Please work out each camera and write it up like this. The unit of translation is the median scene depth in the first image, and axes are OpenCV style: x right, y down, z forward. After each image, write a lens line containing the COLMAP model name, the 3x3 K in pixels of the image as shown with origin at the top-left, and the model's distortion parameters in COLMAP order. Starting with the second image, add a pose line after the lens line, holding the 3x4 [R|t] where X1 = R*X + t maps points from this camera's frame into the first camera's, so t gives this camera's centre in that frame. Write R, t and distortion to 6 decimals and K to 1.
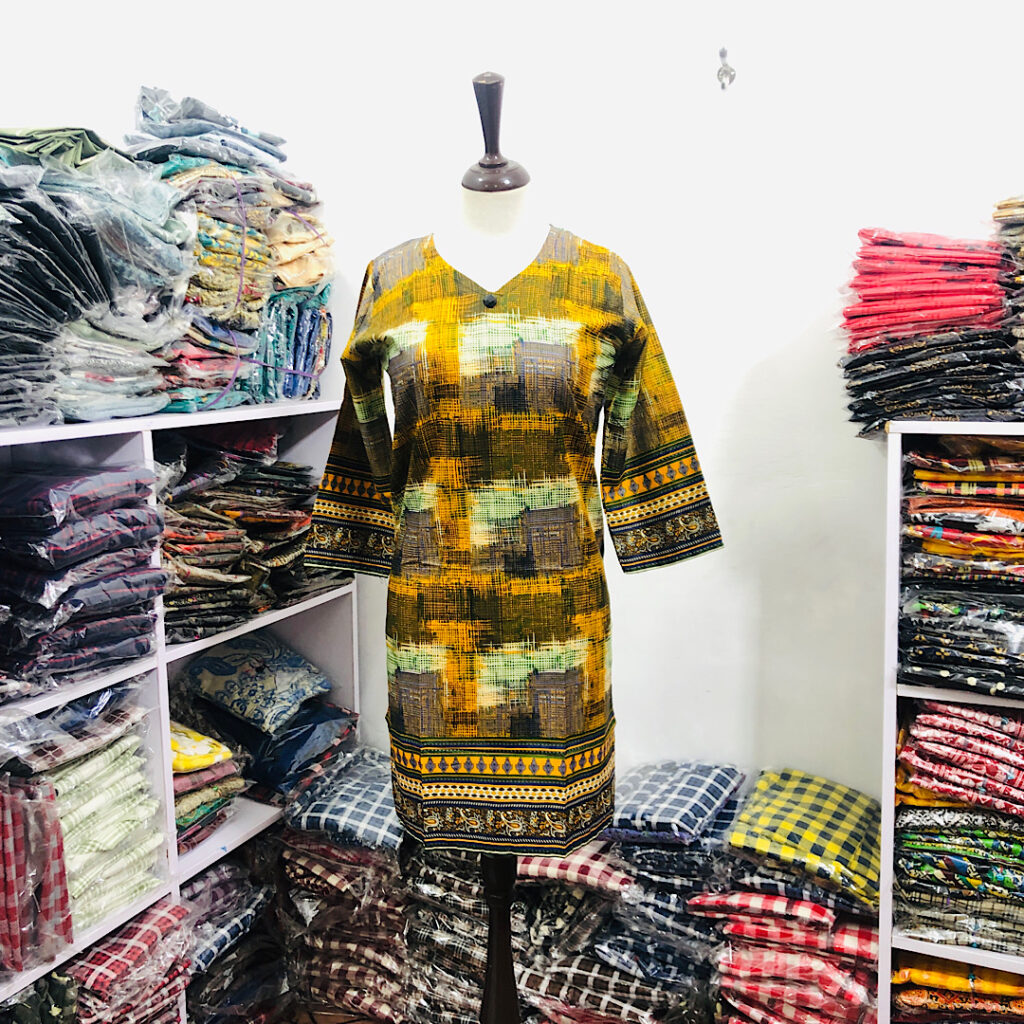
lens RADIAL K [[1056.7, 0, 512.0], [0, 1056.7, 512.0], [0, 0, 1]] dist [-0.007614, 0.040349]
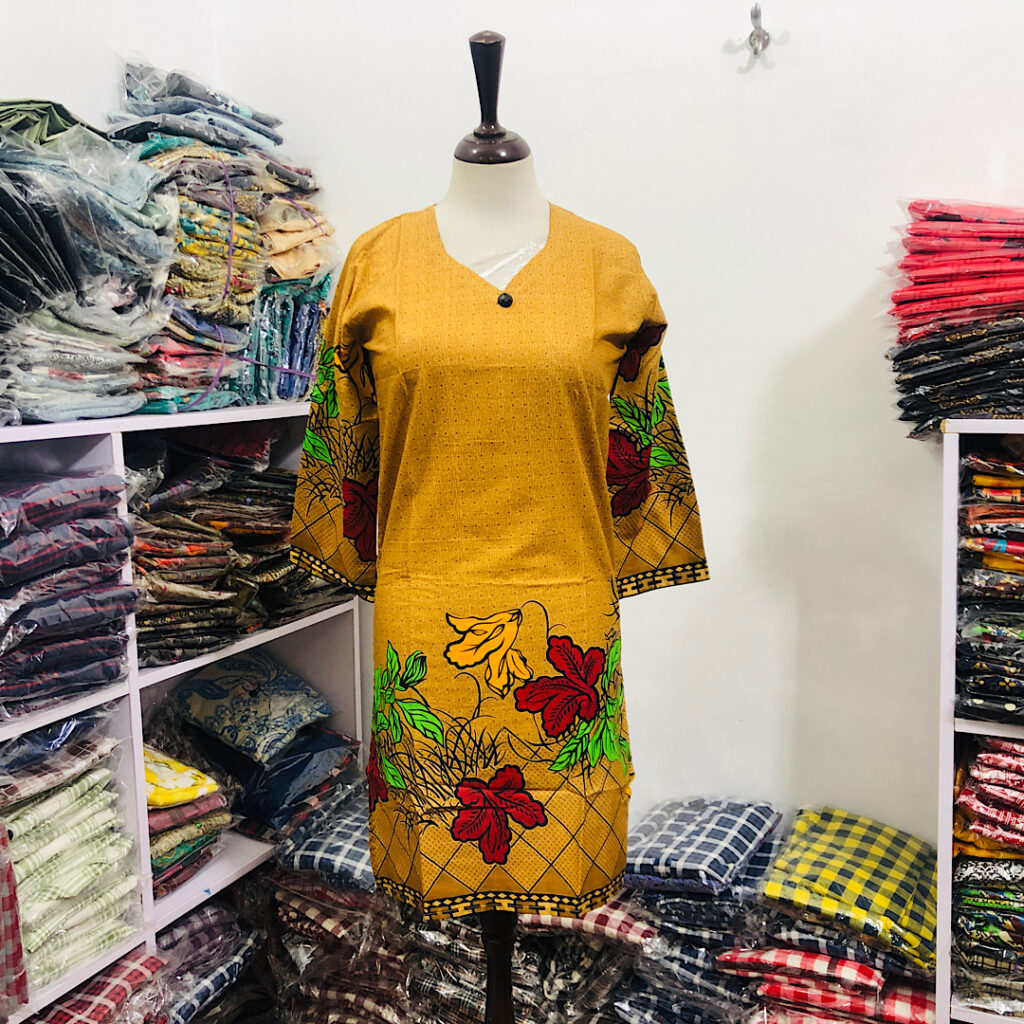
lens RADIAL K [[1071.9, 0, 516.7], [0, 1071.9, 513.9], [0, 0, 1]] dist [-0.005459, 0.042253]
pose [[0.999678, 0.000261, -0.025363, 0.018707], [-0.000495, 0.999958, -0.009197, 0.000990], [0.025359, 0.009207, 0.999636, 0.080854]]
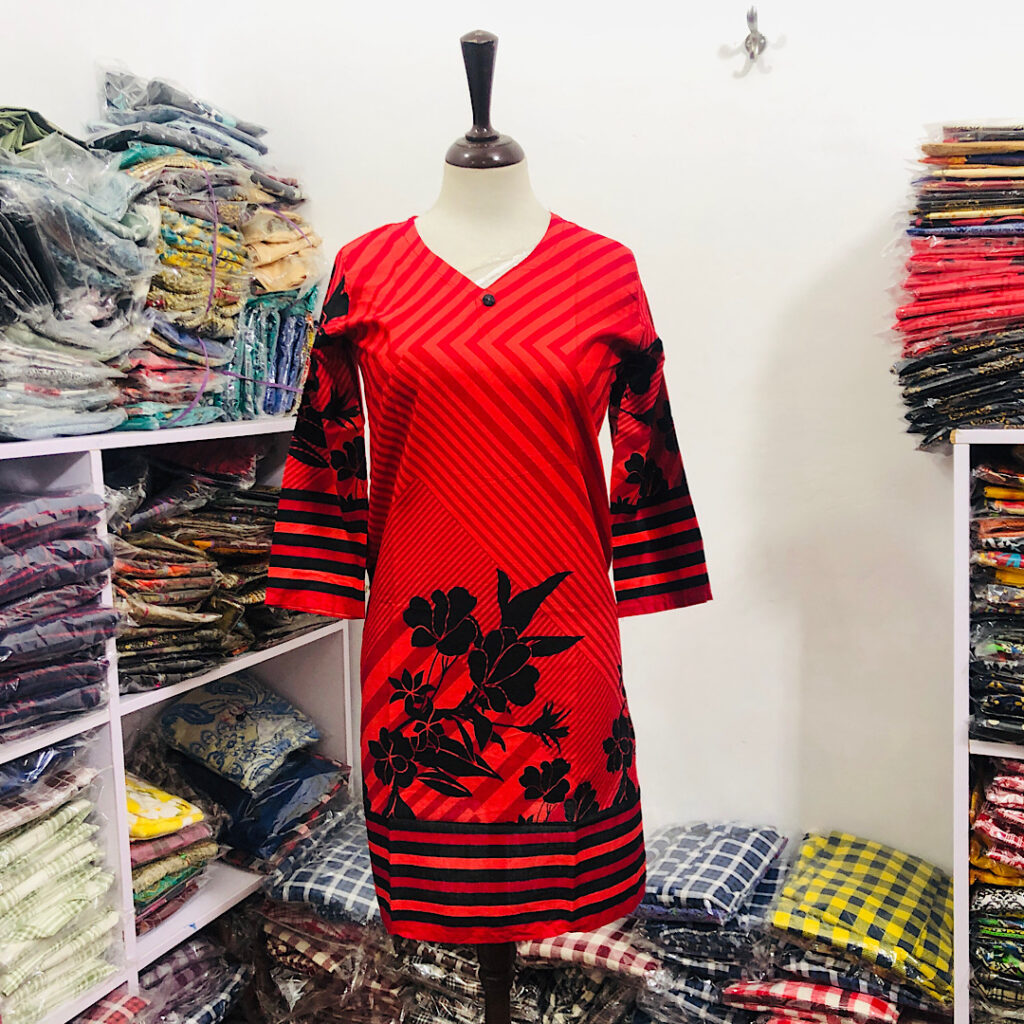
lens RADIAL K [[1076.3, 0, 515.2], [0, 1076.3, 512.0], [0, 0, 1]] dist [-0.006770, 0.050223]
pose [[0.999811, -0.008541, -0.017455, 0.014442], [0.008114, 0.999671, -0.024344, -0.001232], [0.017657, 0.024198, 0.999551, 0.106217]]
